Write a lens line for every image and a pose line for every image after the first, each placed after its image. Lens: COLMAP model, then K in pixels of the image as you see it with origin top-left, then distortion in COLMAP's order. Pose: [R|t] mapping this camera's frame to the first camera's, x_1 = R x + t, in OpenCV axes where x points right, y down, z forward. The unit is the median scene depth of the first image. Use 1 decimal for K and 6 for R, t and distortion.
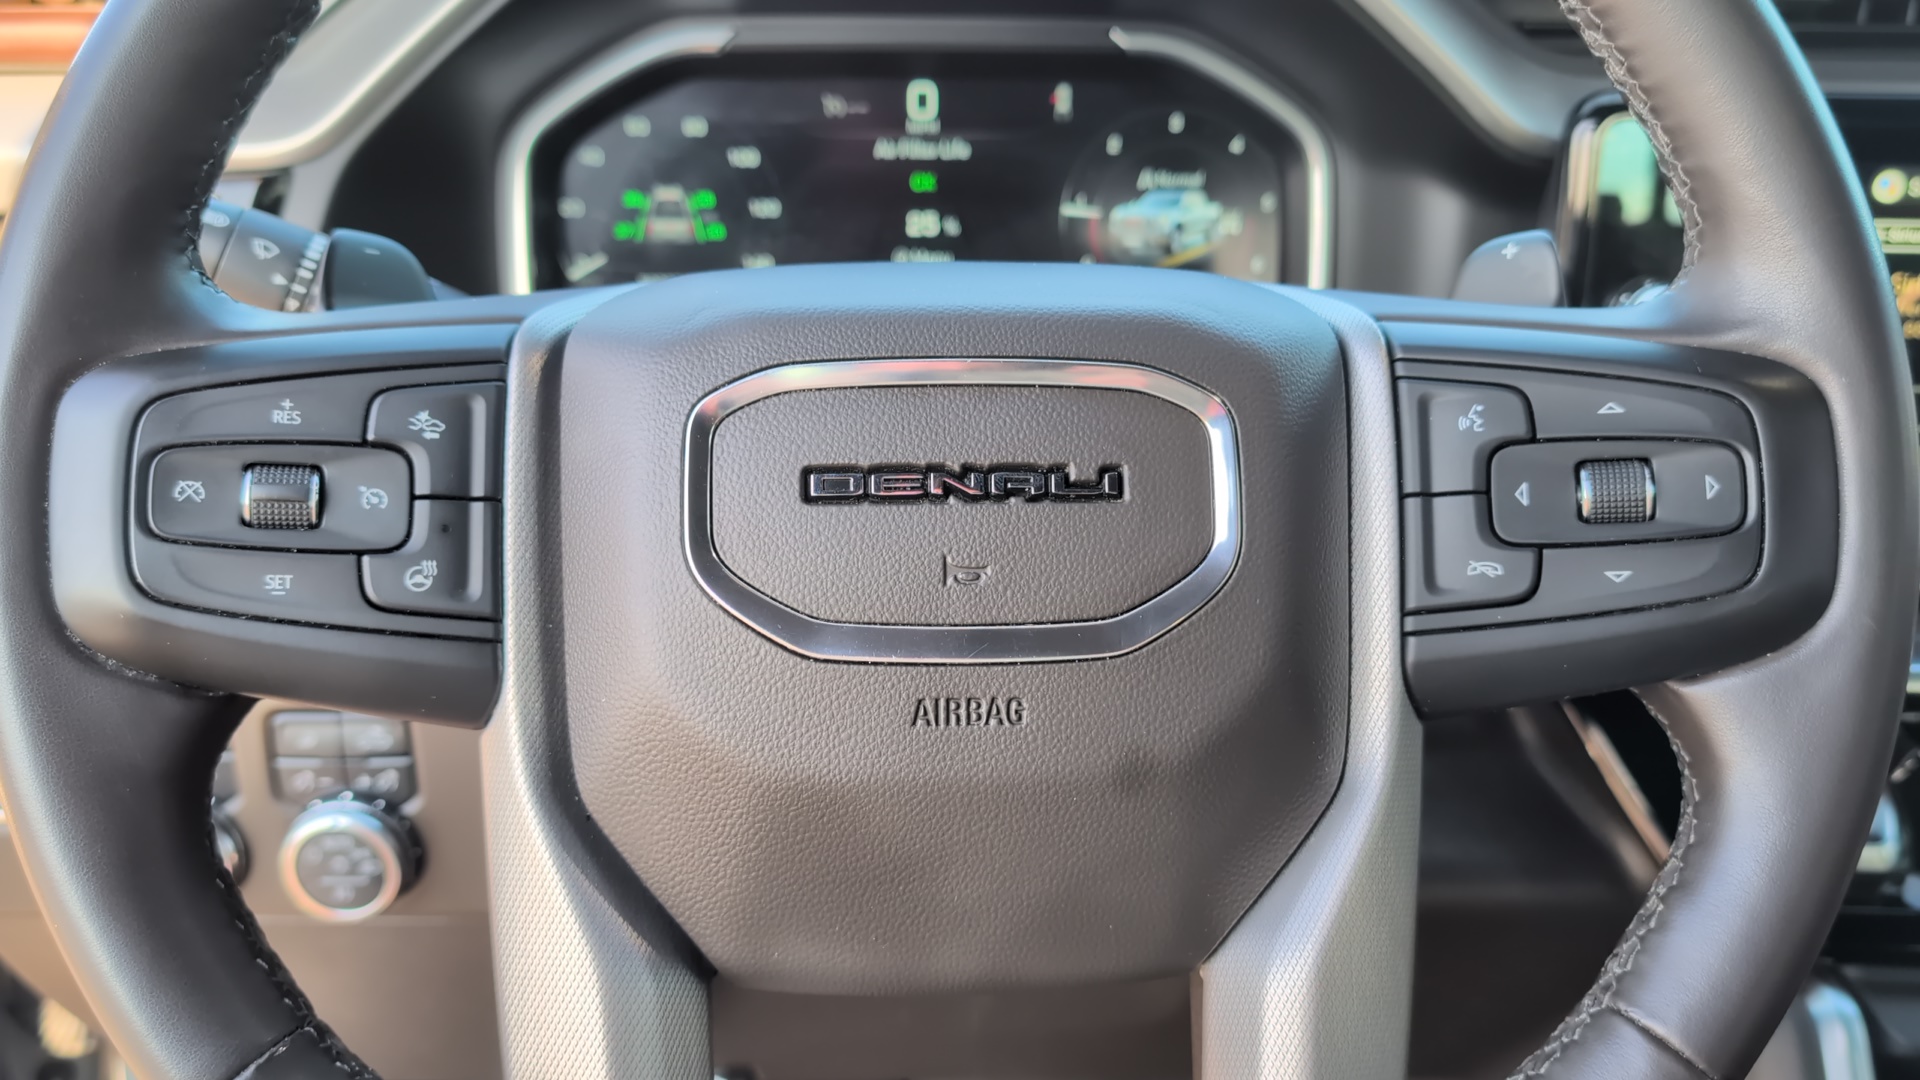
lens RADIAL K [[1626.5, 0, 963.1], [0, 1626.5, 533.9], [0, 0, 1]] dist [0.022242, -0.015498]
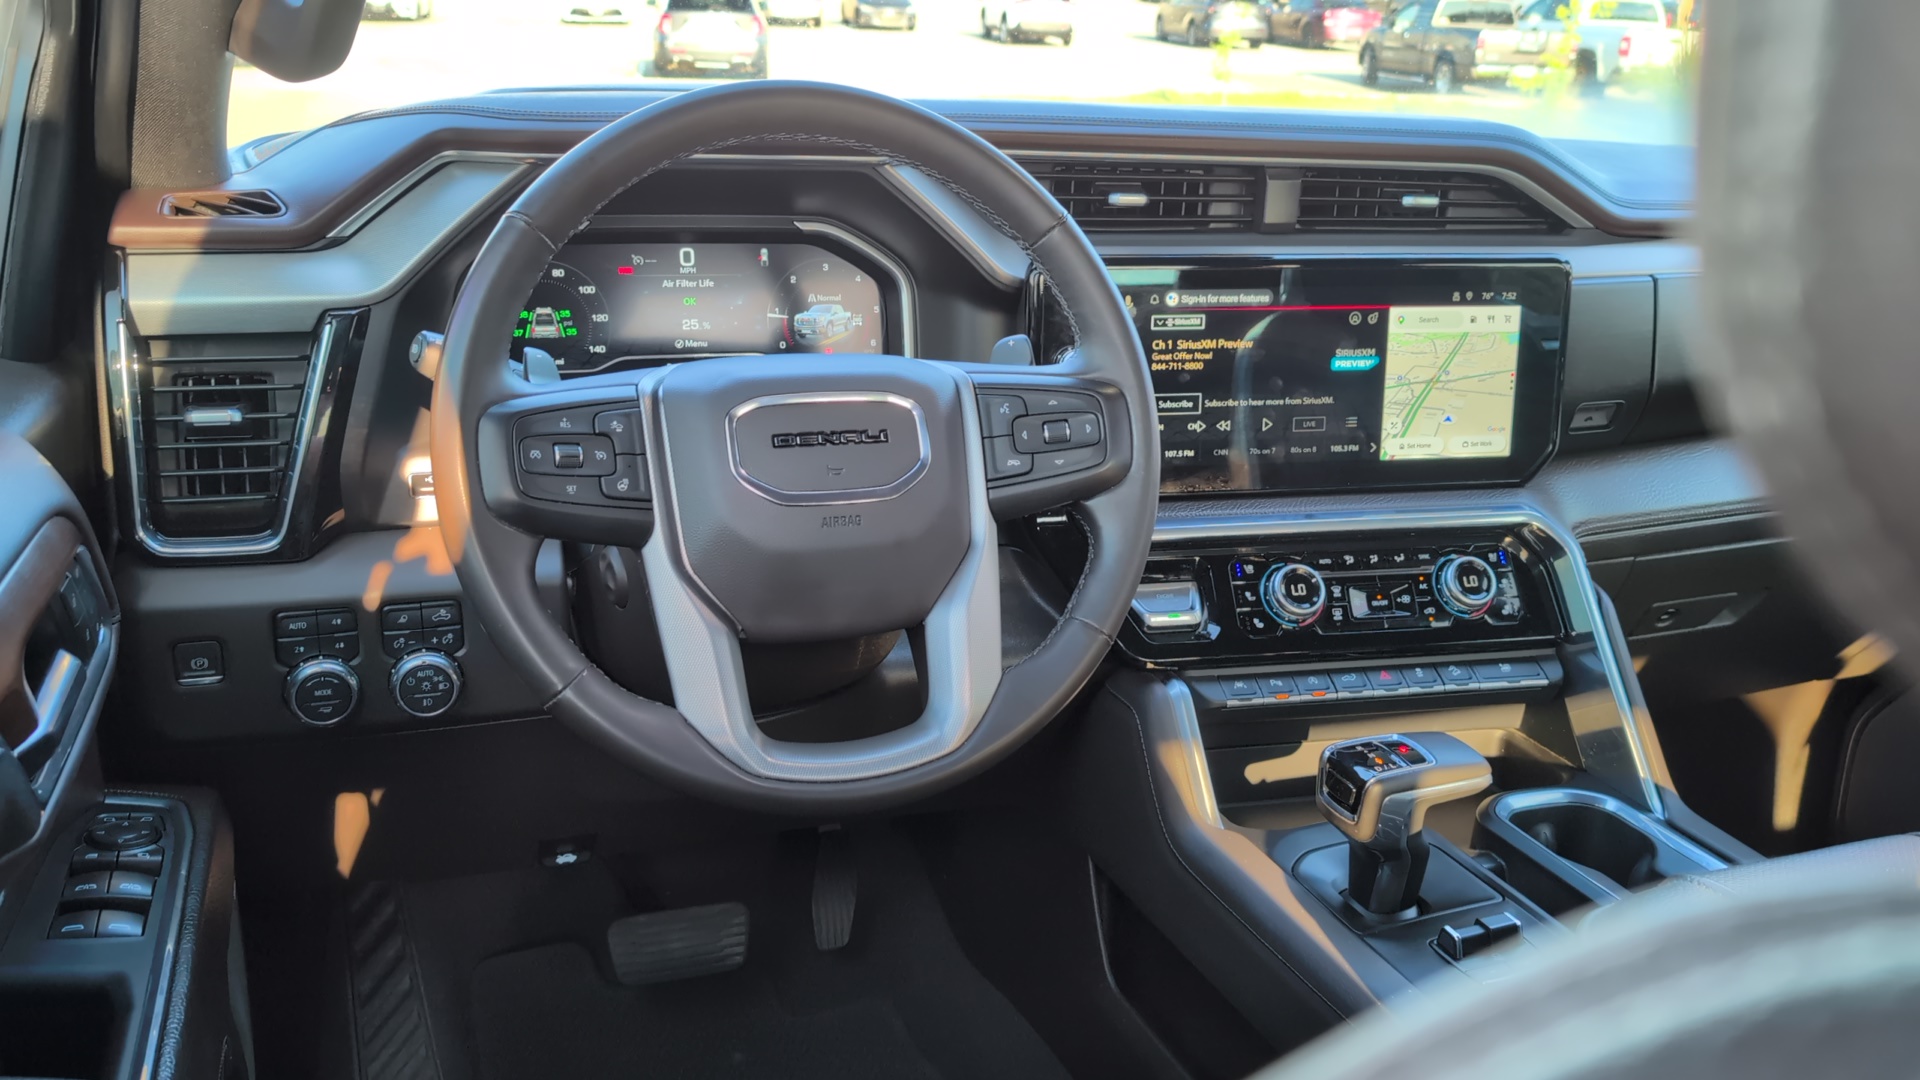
lens RADIAL K [[1626.5, 0, 963.1], [0, 1626.5, 533.9], [0, 0, 1]] dist [0.022242, -0.015498]
pose [[0.953265, -0.060075, 0.296101, -0.383923], [0.069043, 0.997415, -0.019914, 0.125467], [-0.294140, 0.039427, 0.954949, -1.047834]]
